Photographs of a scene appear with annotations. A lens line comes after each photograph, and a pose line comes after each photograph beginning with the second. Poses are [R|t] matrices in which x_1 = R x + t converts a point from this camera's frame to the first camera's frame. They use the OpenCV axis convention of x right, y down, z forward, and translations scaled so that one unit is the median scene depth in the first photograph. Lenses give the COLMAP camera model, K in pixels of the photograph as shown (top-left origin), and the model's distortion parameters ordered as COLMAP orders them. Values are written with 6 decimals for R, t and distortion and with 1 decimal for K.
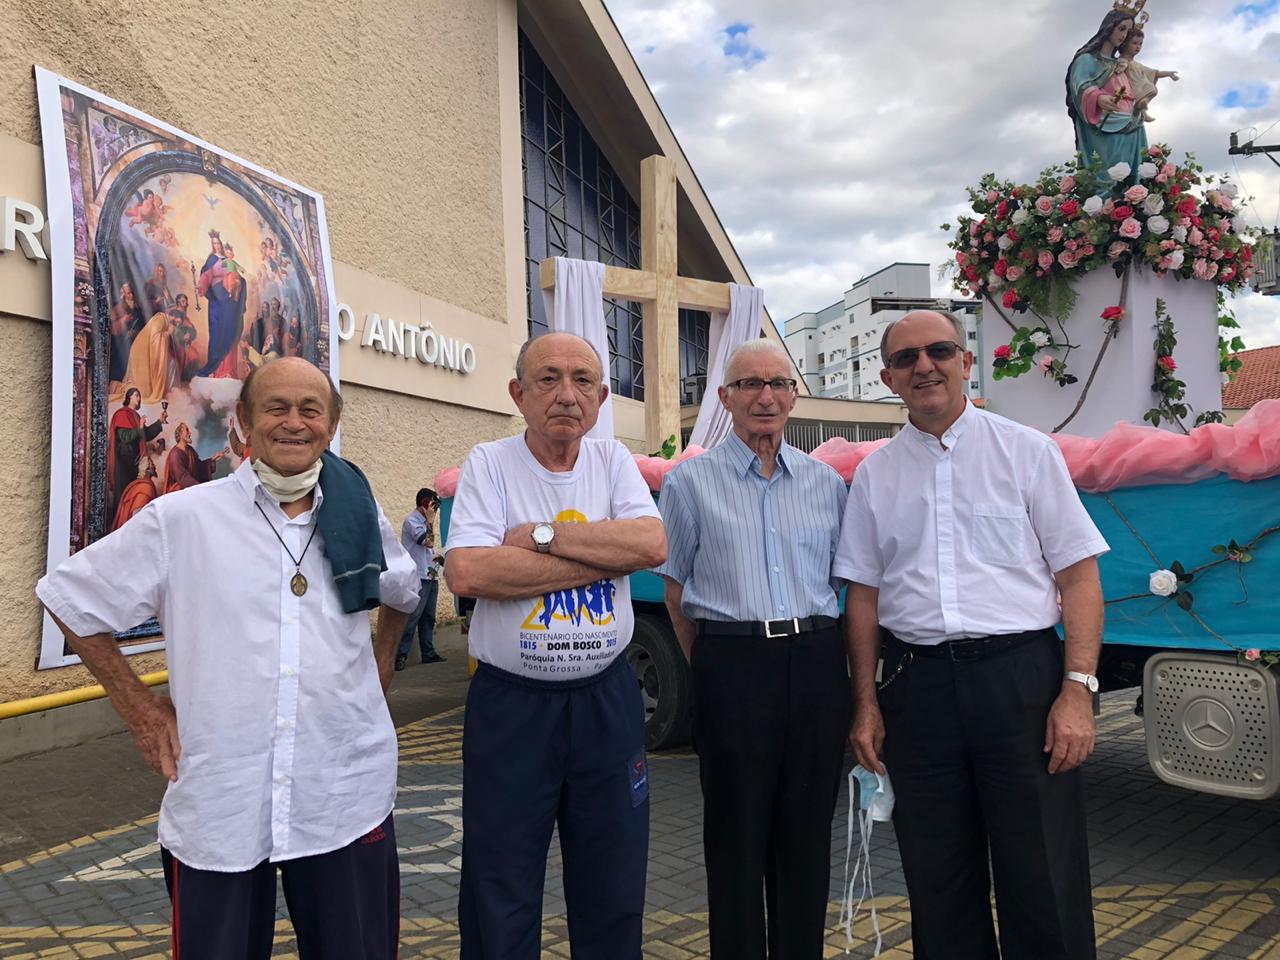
lens RADIAL K [[950.4, 0, 633.9], [0, 950.4, 485.8], [0, 0, 1]] dist [0.028594, -0.018384]
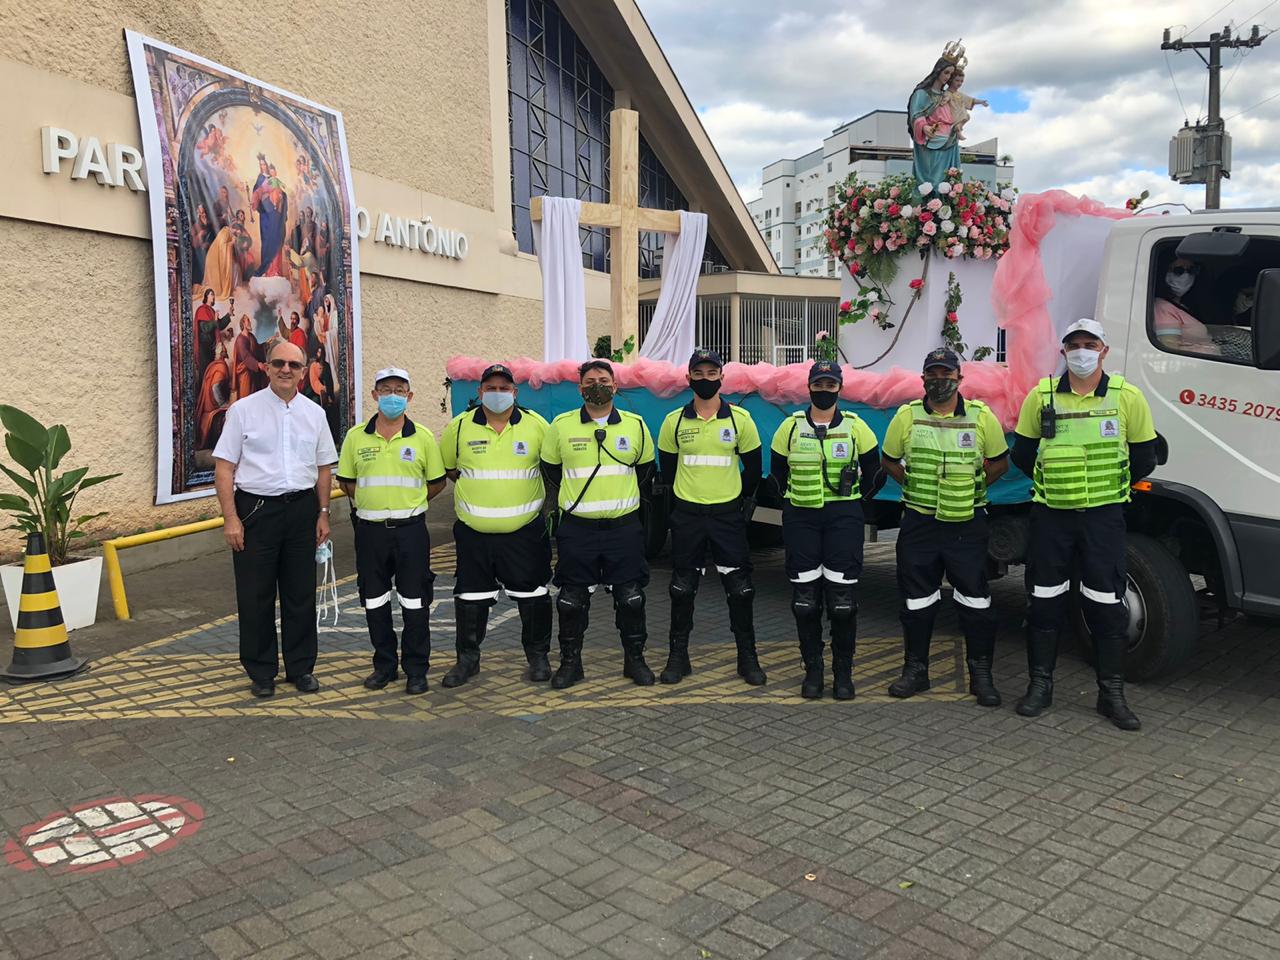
lens RADIAL K [[950.4, 0, 641.3], [0, 950.4, 479.8], [0, 0, 1]] dist [0.028594, -0.018384]
pose [[0.999213, 0.014827, 0.036783, 0.008911], [-0.020382, 0.987612, 0.155589, -0.060312], [-0.034020, -0.156217, 0.987137, -0.314433]]
